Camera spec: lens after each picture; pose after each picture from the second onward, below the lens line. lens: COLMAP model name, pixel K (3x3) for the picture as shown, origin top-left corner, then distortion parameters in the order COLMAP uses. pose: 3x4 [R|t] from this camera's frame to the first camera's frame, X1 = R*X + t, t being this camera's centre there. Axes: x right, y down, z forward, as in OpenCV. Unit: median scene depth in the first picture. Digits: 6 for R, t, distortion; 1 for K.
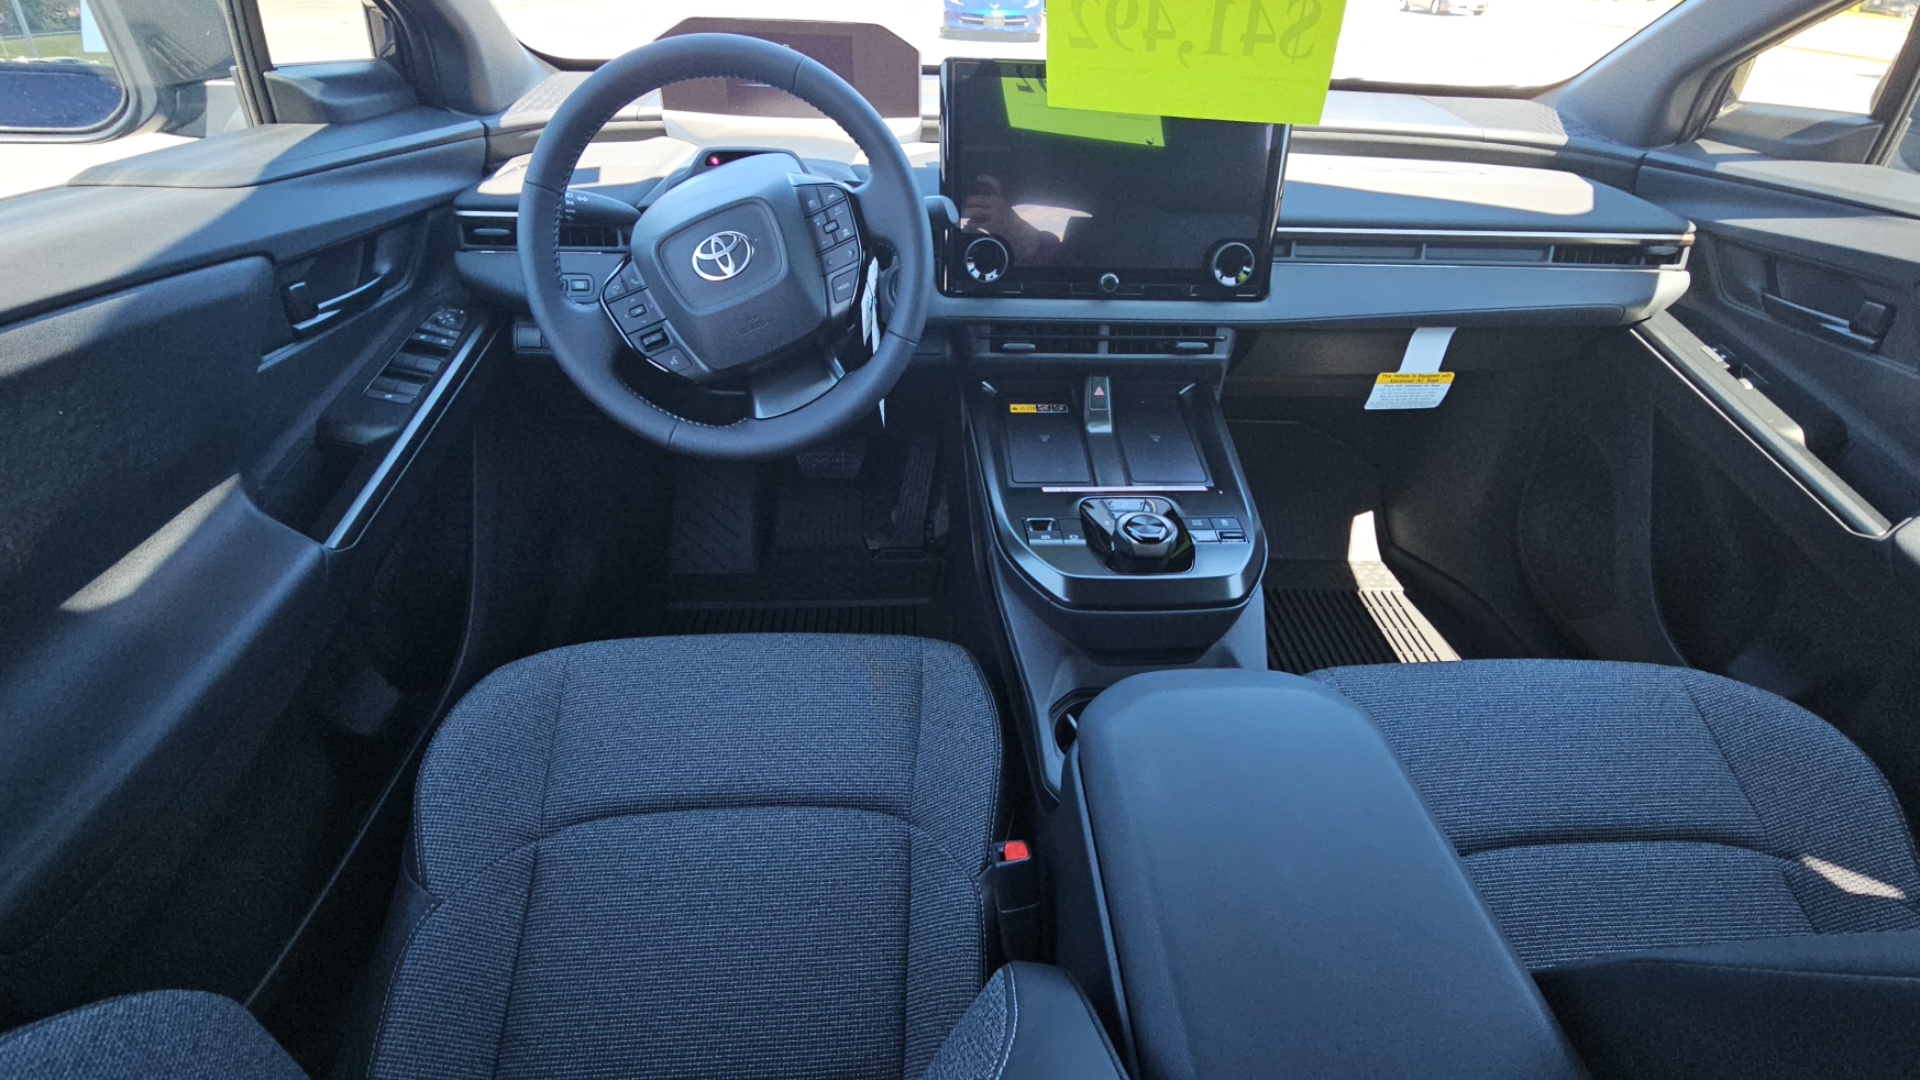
lens RADIAL K [[857.1, 0, 982.4], [0, 857.1, 546.4], [0, 0, 1]] dist [0.007440, -0.007234]
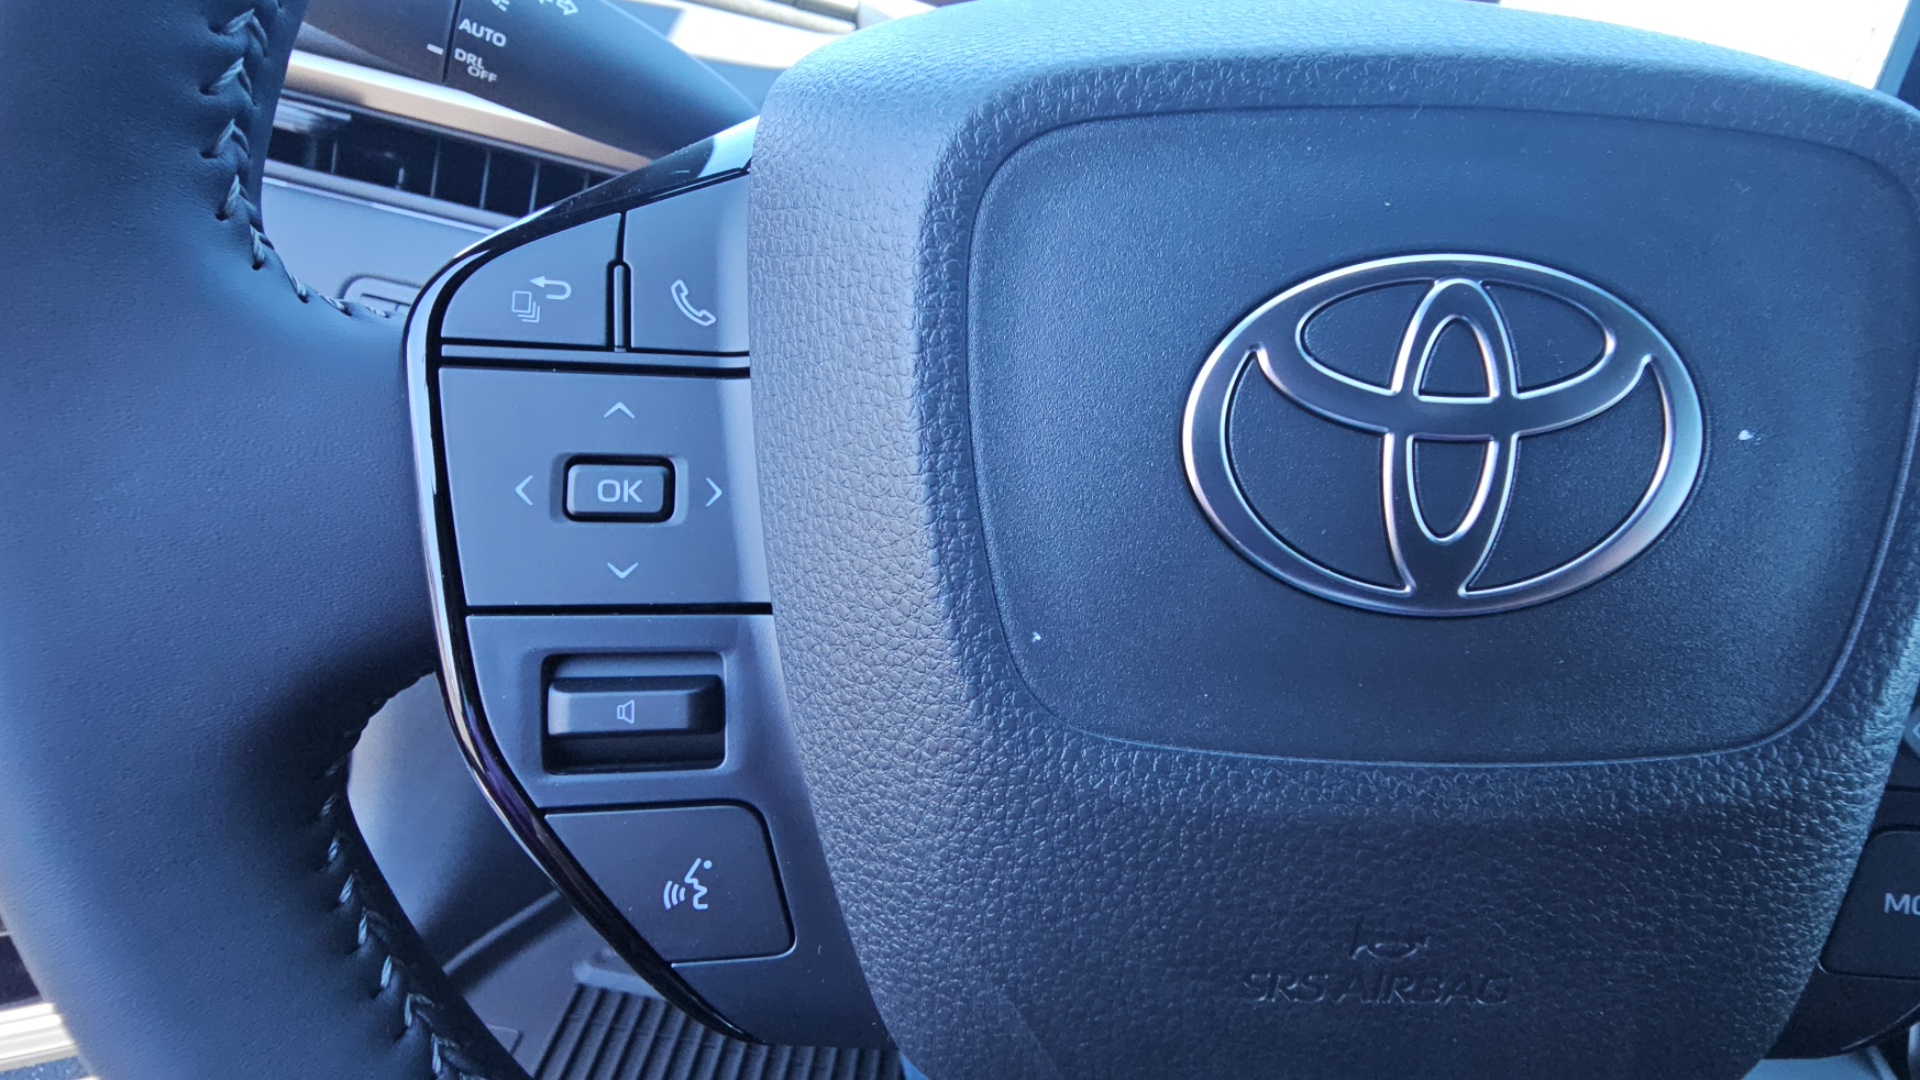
lens RADIAL K [[857.1, 0, 972.8], [0, 857.1, 532.3], [0, 0, 1]] dist [0.007440, -0.007234]
pose [[0.909173, 0.416402, -0.003635, -0.319123], [-0.413772, 0.902379, -0.120441, -0.255846], [-0.046871, 0.111005, 0.992714, 0.793735]]
